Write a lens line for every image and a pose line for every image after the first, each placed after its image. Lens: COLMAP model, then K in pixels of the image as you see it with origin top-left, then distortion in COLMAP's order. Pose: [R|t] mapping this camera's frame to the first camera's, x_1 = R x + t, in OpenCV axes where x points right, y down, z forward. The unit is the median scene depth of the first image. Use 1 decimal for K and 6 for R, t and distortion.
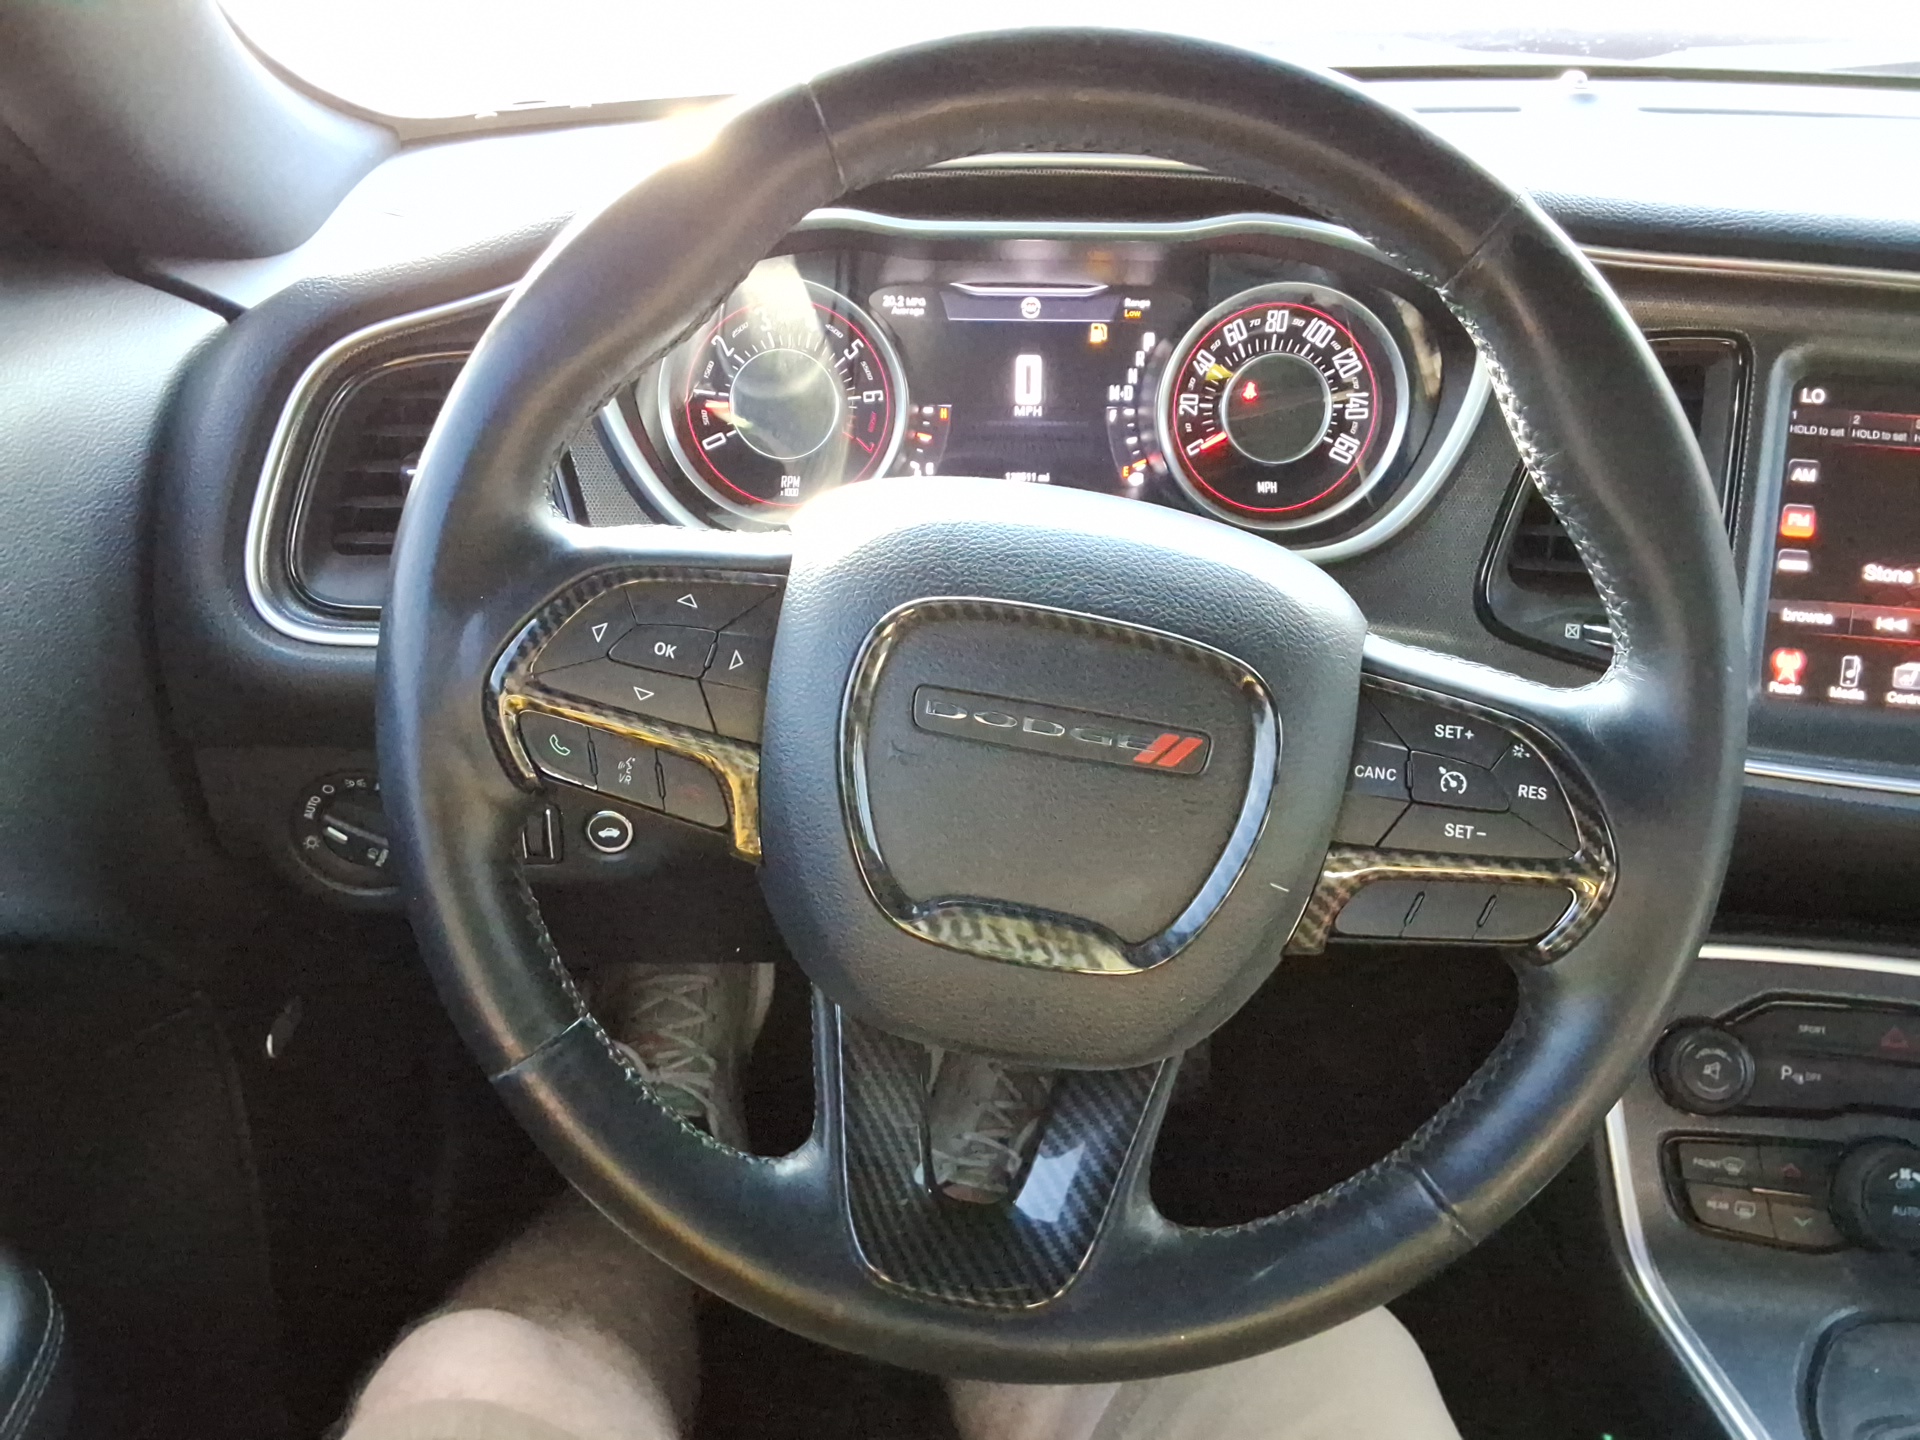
lens RADIAL K [[1554.1, 0, 991.9], [0, 1554.1, 708.8], [0, 0, 1]] dist [0.189910, -0.347626]
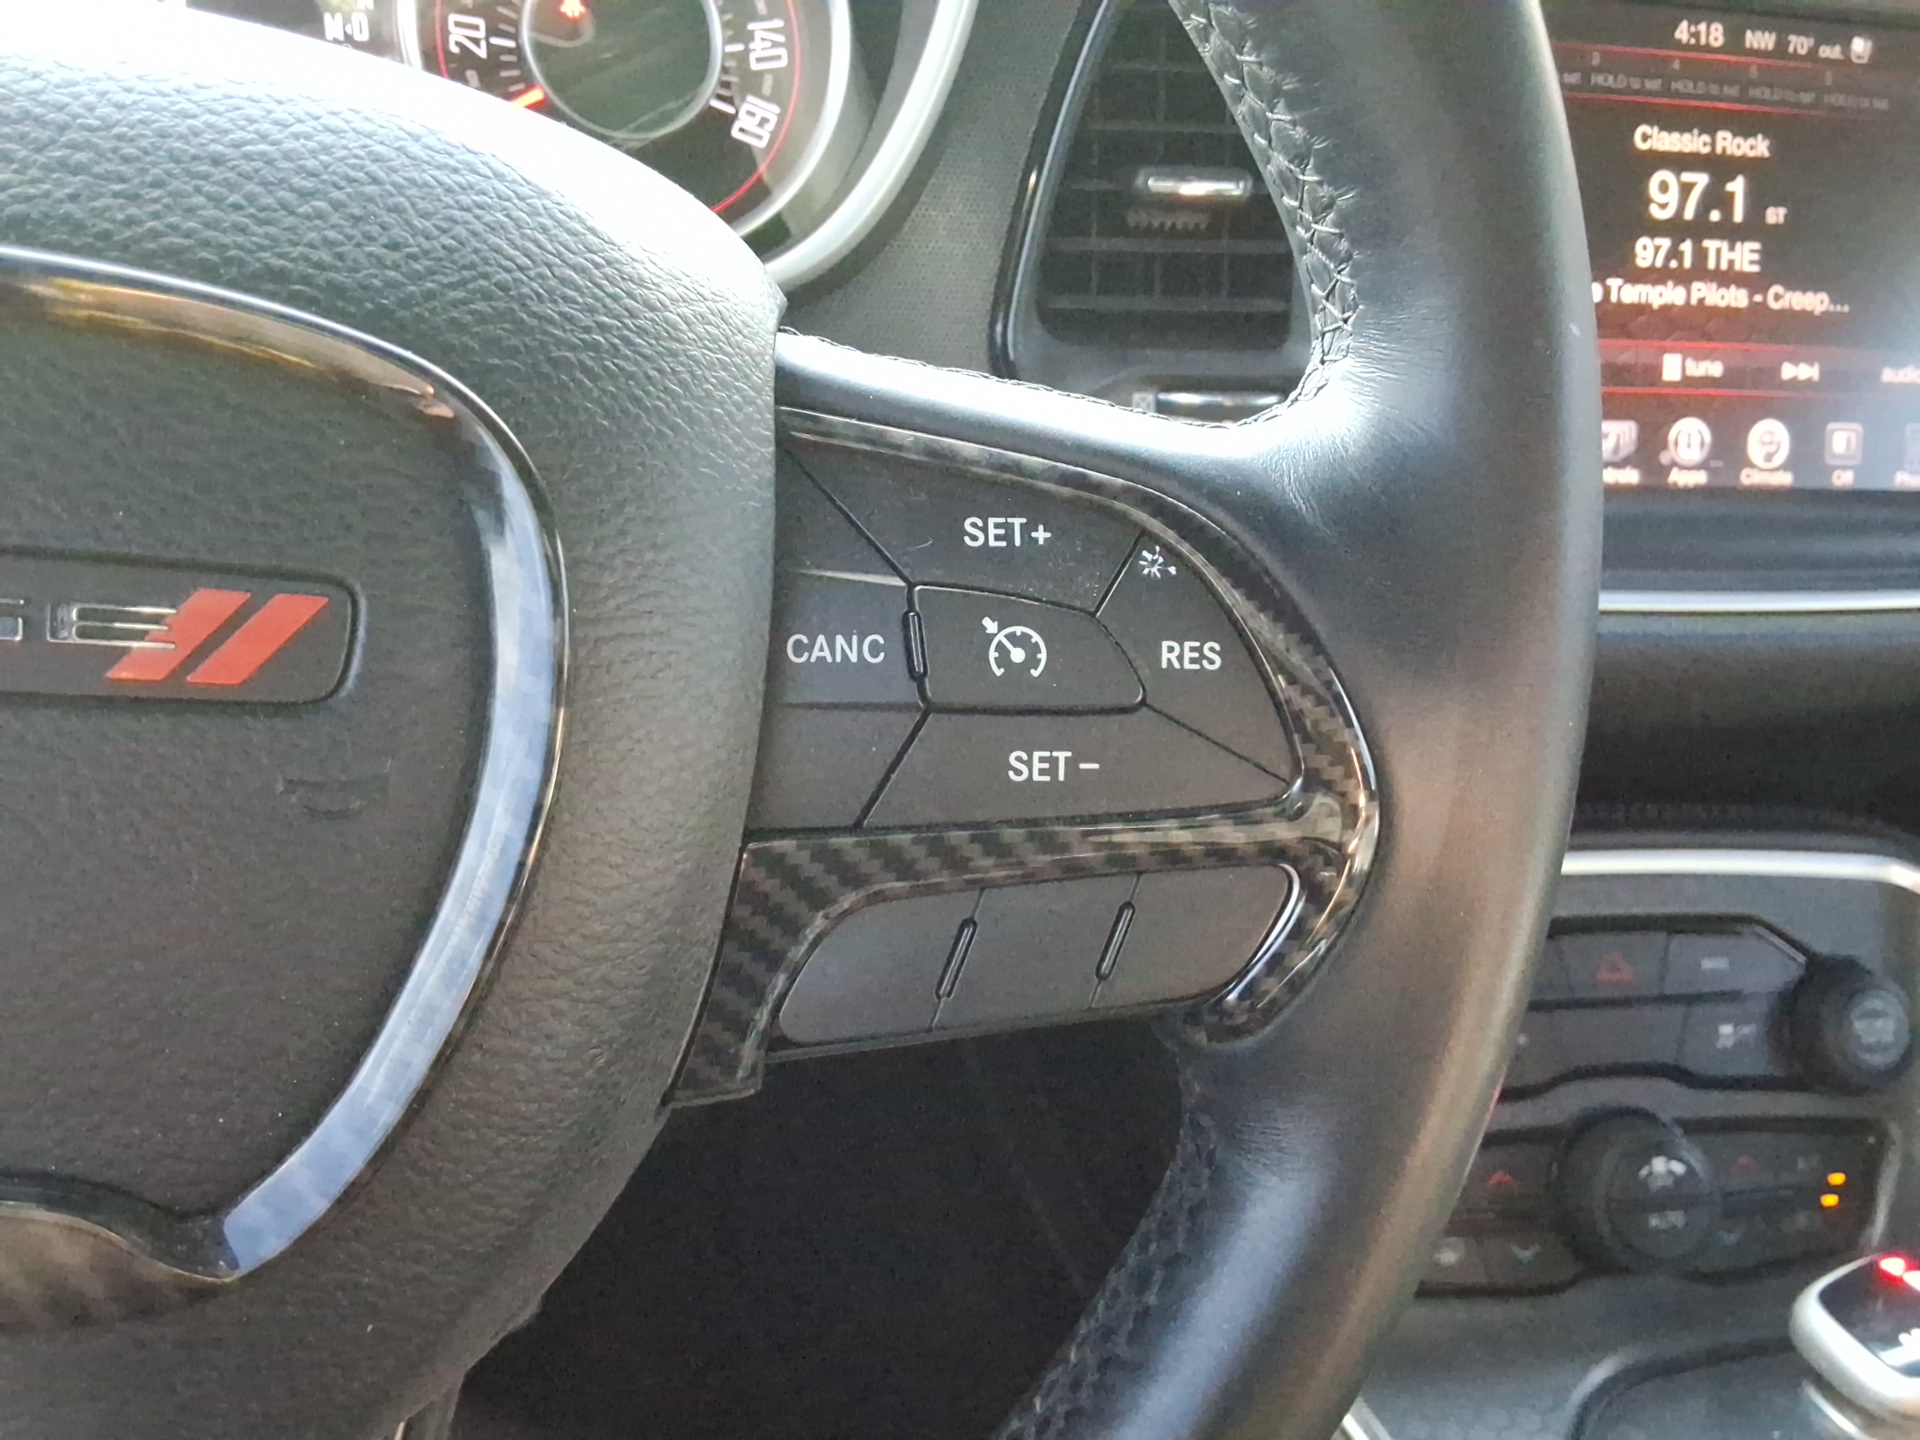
lens RADIAL K [[1557.6, 0, 956.6], [0, 1557.6, 668.6], [0, 0, 1]] dist [0.184992, -0.302770]
pose [[0.954544, -0.103701, 0.279449, 0.111723], [0.097618, 0.994586, 0.035638, 0.024064], [-0.281632, -0.006739, 0.959499, 0.420204]]
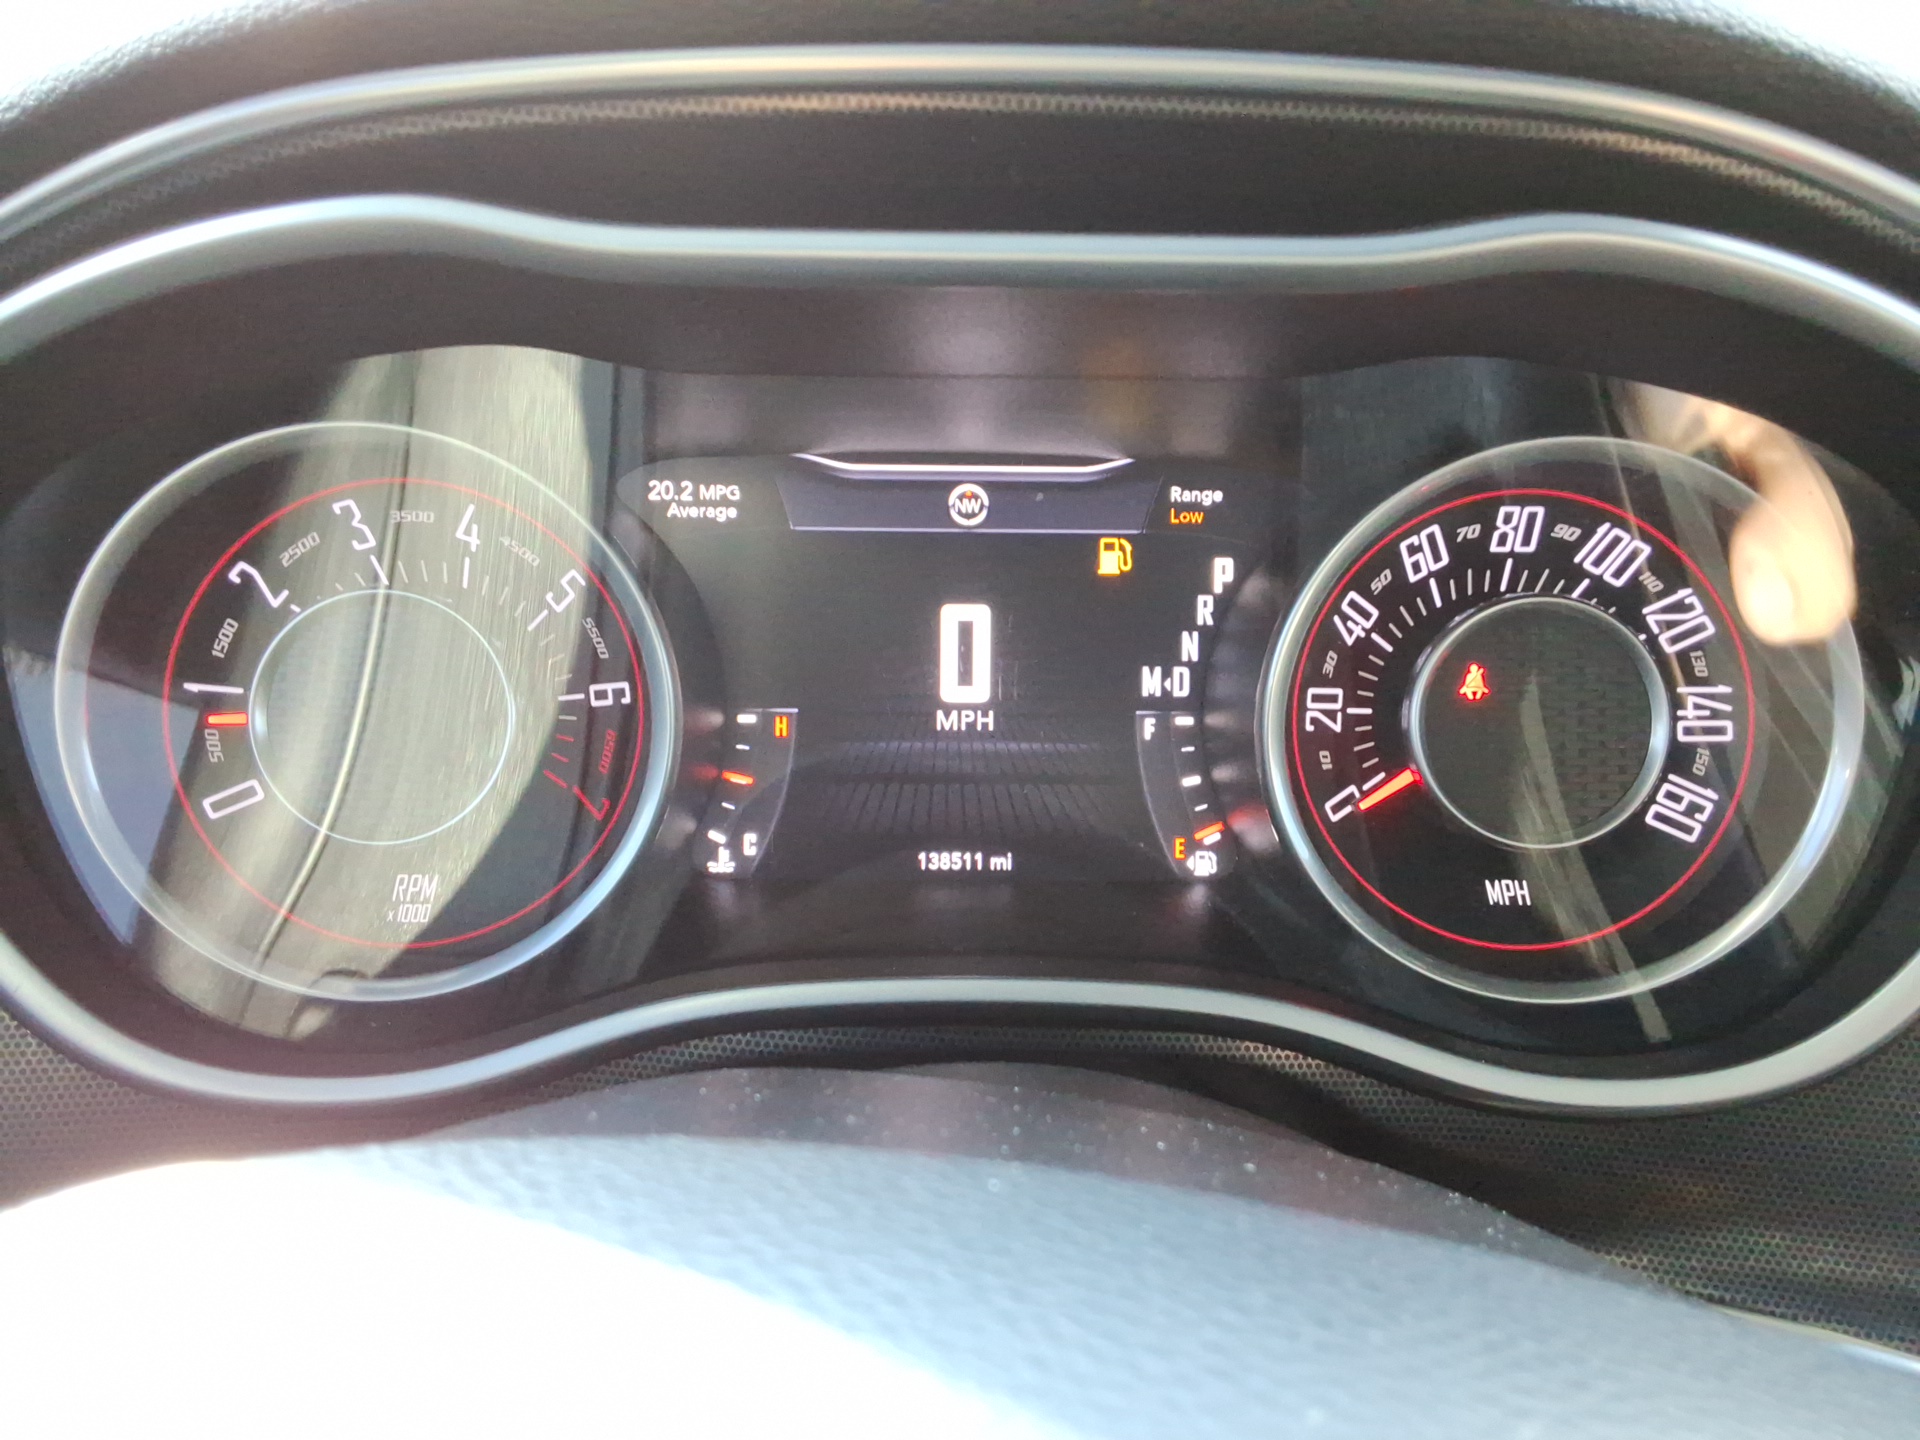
lens RADIAL K [[1554.1, 0, 991.9], [0, 1554.1, 708.8], [0, 0, 1]] dist [0.189910, -0.347626]
pose [[0.999641, -0.005103, 0.026284, 0.019873], [0.009134, 0.987778, -0.155602, -0.128178], [-0.025169, 0.155786, 0.987470, 0.573799]]
